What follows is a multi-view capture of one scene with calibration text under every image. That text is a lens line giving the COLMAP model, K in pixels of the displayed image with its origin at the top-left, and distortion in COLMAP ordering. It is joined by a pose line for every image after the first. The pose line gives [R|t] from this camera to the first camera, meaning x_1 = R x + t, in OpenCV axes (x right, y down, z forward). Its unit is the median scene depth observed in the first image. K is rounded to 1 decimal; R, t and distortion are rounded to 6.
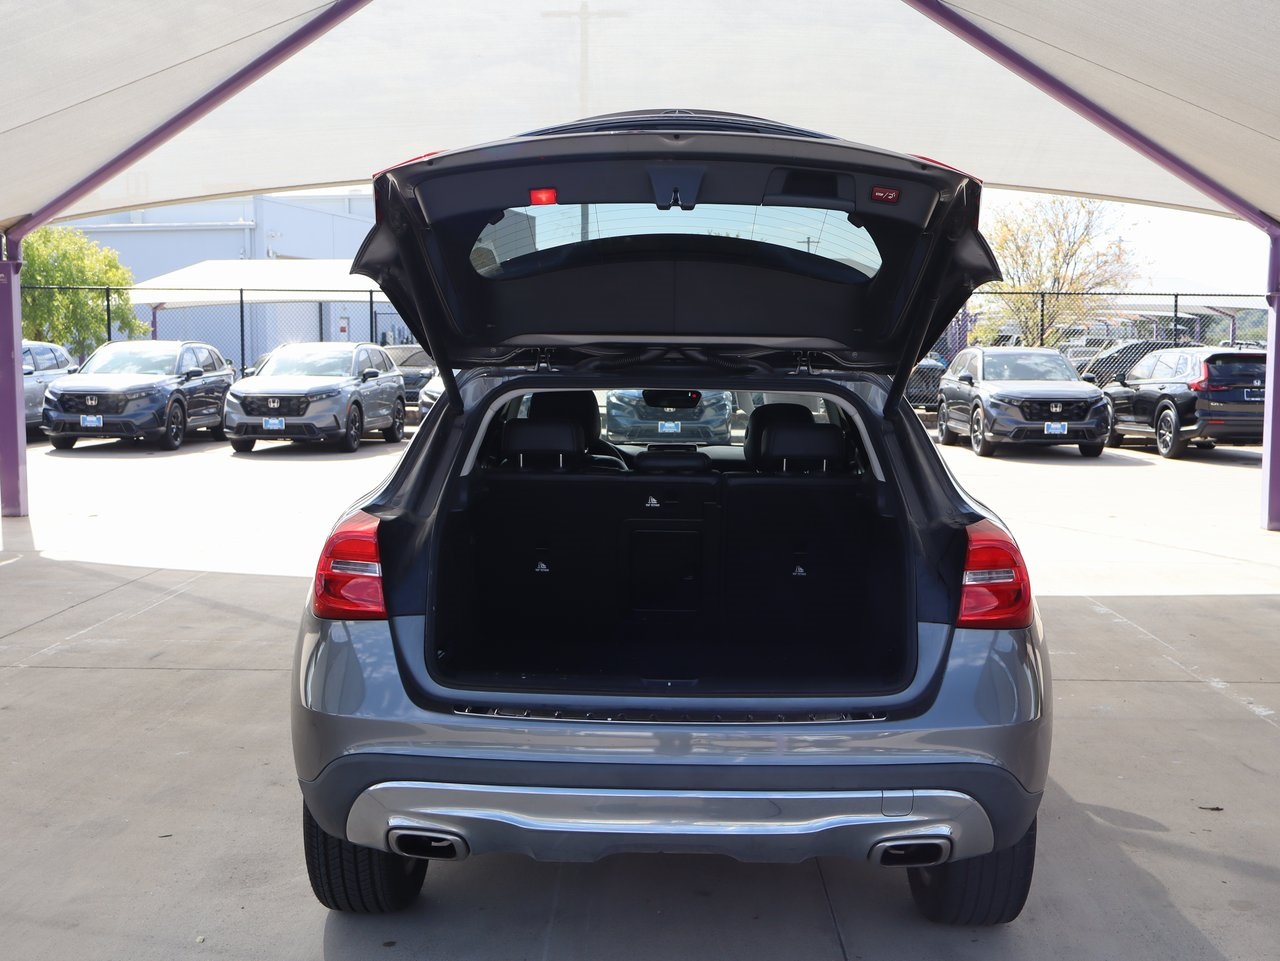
lens RADIAL K [[1468.4, 0, 642.0], [0, 1468.4, 481.5], [0, 0, 1]] dist [0.000127, 0.000000]
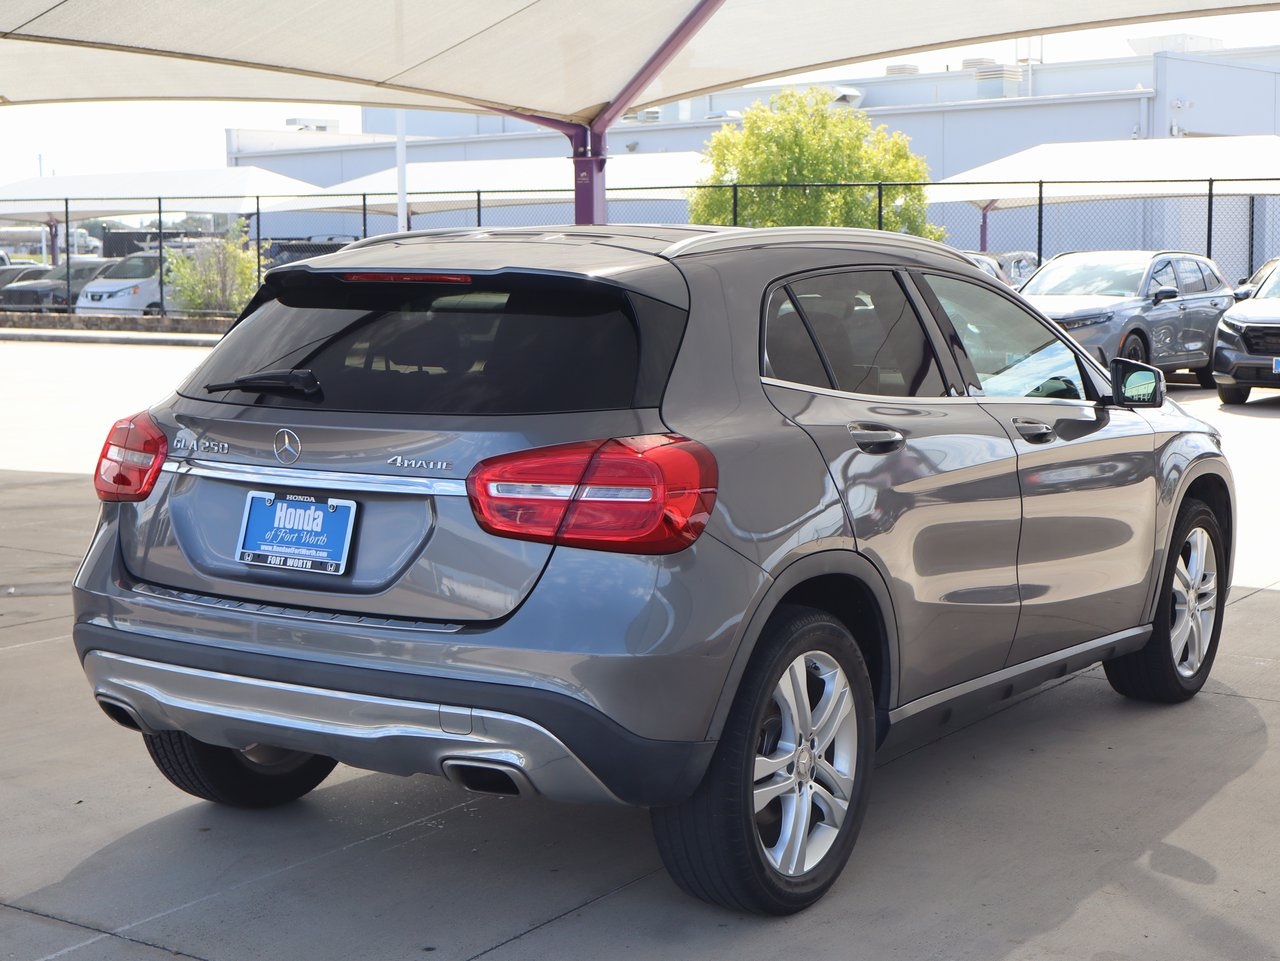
lens RADIAL K [[2055.4, 0, 647.1], [0, 2055.4, 473.5], [0, 0, 1]] dist [-0.025371, 0.000000]
pose [[0.851789, 0.049258, -0.521564, 0.143009], [-0.043061, 0.998784, 0.024003, 0.003412], [0.522112, 0.002013, 0.852875, -0.009871]]
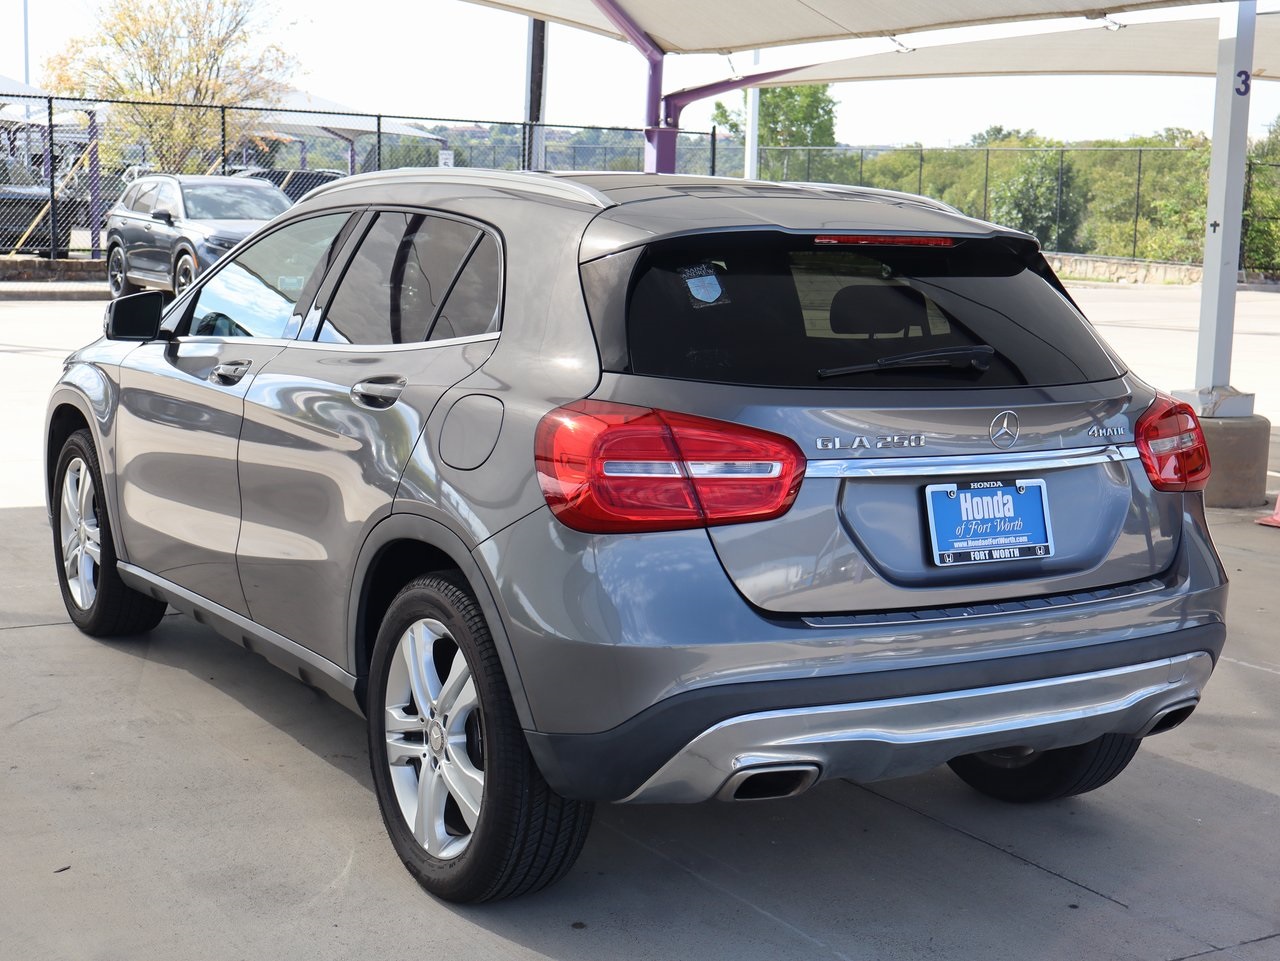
lens RADIAL K [[1883.0, 0, 644.0], [0, 1883.0, 493.3], [0, 0, 1]] dist [0.029216, 0.000000]
pose [[0.844028, -0.066419, 0.532171, -0.119765], [0.025046, 0.996100, 0.084597, -0.002591], [-0.535715, -0.058073, 0.842400, 0.018054]]
